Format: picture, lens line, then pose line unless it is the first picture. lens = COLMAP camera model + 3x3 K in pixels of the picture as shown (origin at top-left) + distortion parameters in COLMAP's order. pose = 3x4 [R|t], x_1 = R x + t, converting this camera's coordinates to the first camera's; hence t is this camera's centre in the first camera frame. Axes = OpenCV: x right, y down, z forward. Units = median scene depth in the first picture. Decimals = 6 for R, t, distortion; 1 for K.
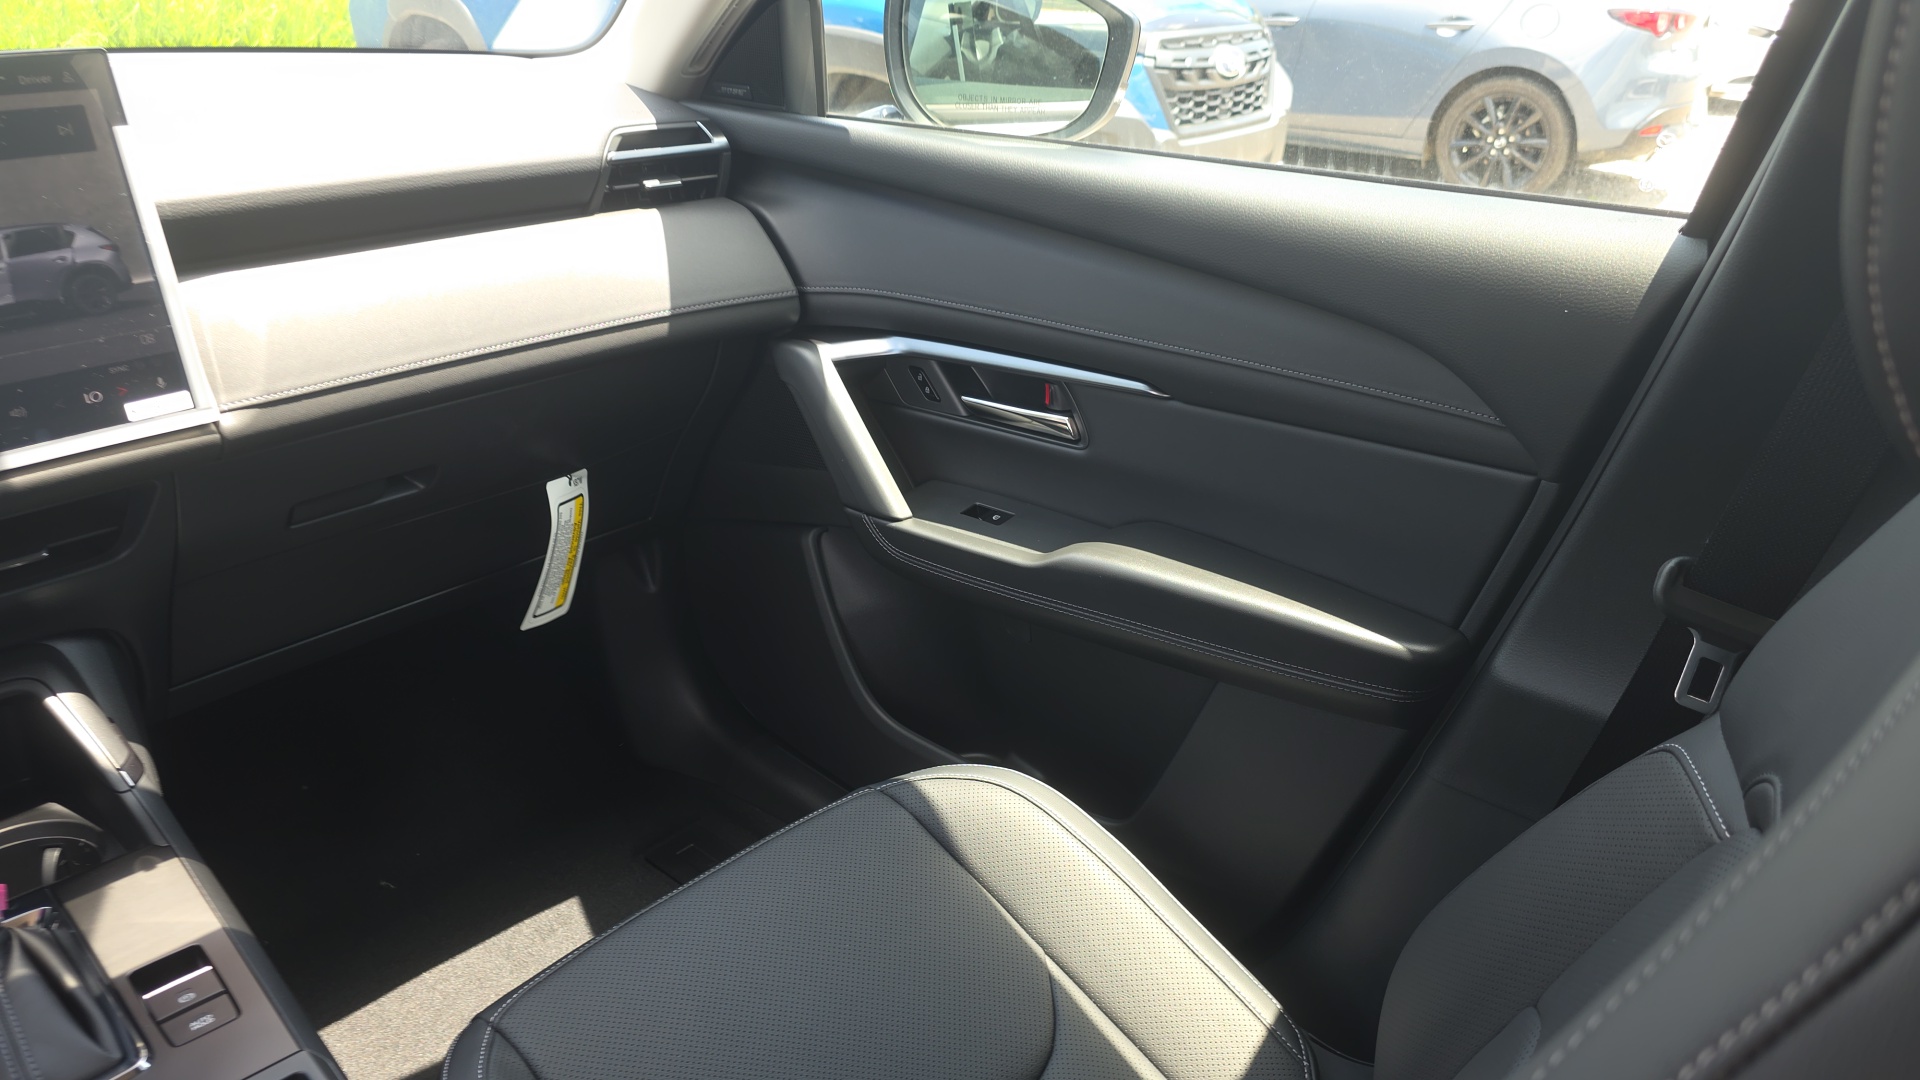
lens RADIAL K [[1304.8, 0, 970.8], [0, 1304.8, 541.0], [0, 0, 1]] dist [0.051023, -0.052974]
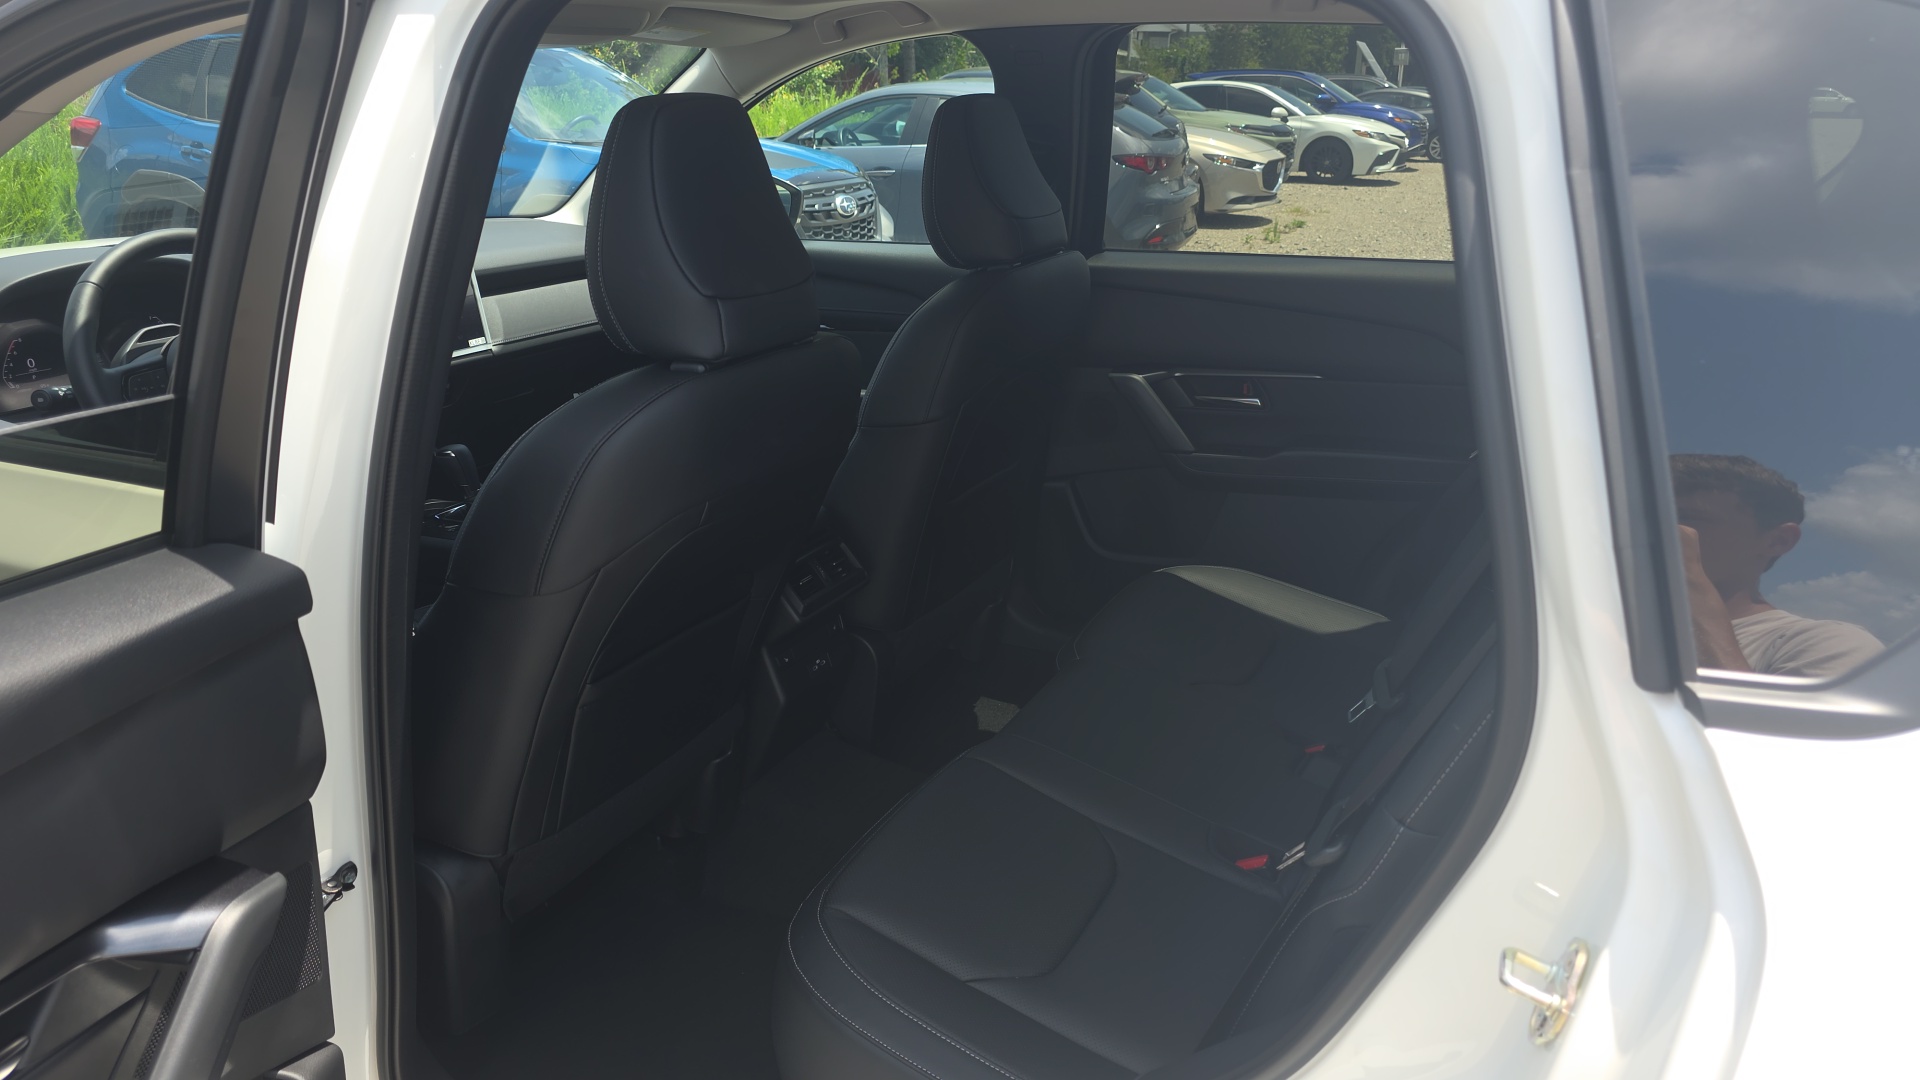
lens RADIAL K [[1304.0, 0, 952.1], [0, 1304.0, 538.3], [0, 0, 1]] dist [0.070749, -0.064301]
pose [[0.965794, -0.109305, 0.235148, -0.270707], [0.133059, 0.987229, -0.087598, 0.547019], [-0.222570, 0.115891, 0.968004, -1.494857]]
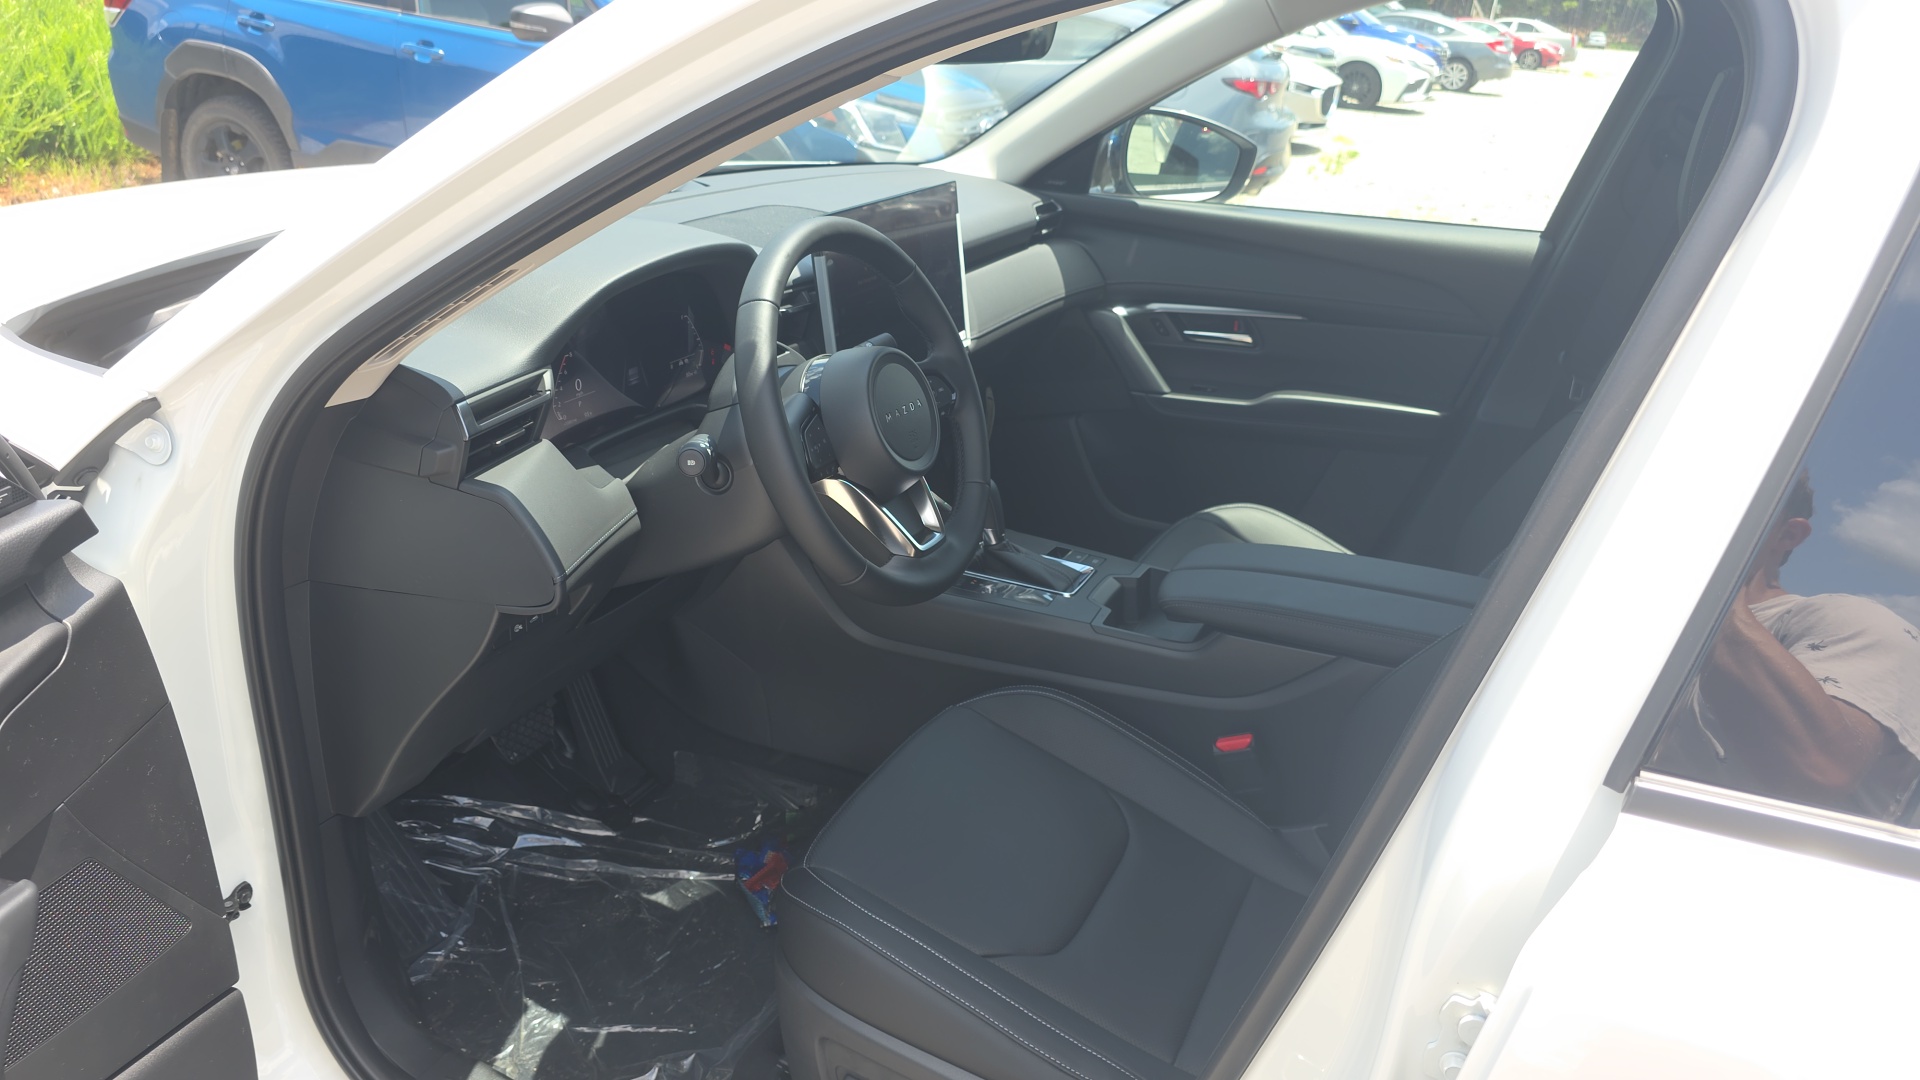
lens RADIAL K [[1304.0, 0, 952.1], [0, 1304.0, 538.3], [0, 0, 1]] dist [0.070749, -0.064301]
pose [[0.957263, -0.089455, 0.275035, -0.996998], [0.096685, 0.995233, -0.012813, 0.208949], [-0.272578, 0.038857, 0.961349, -0.880065]]
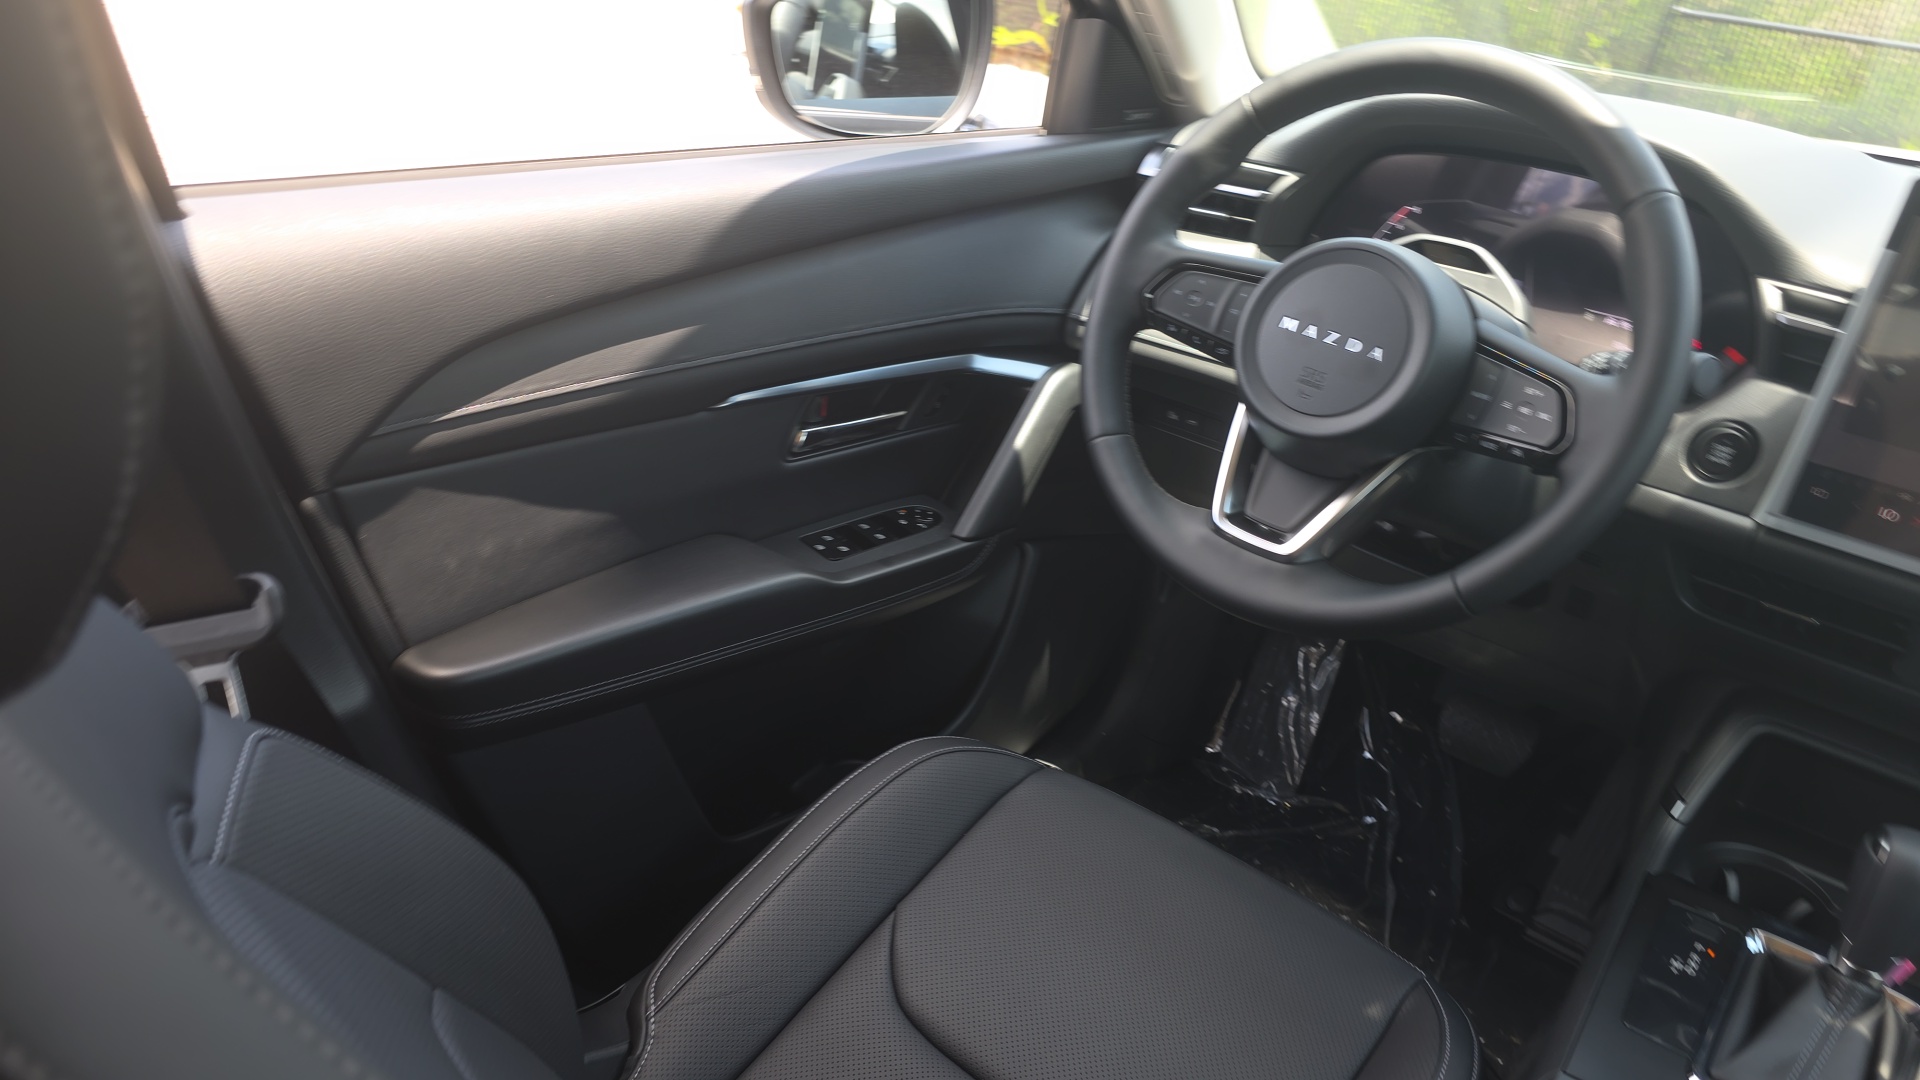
lens RADIAL K [[1304.9, 0, 947.9], [0, 1304.9, 572.2], [0, 0, 1]] dist [0.051519, -0.067134]
pose [[0.018749, 0.456638, -0.889455, 0.041258], [-0.505985, 0.771614, 0.385474, -0.002897], [0.862338, 0.442824, 0.245519, -0.060067]]
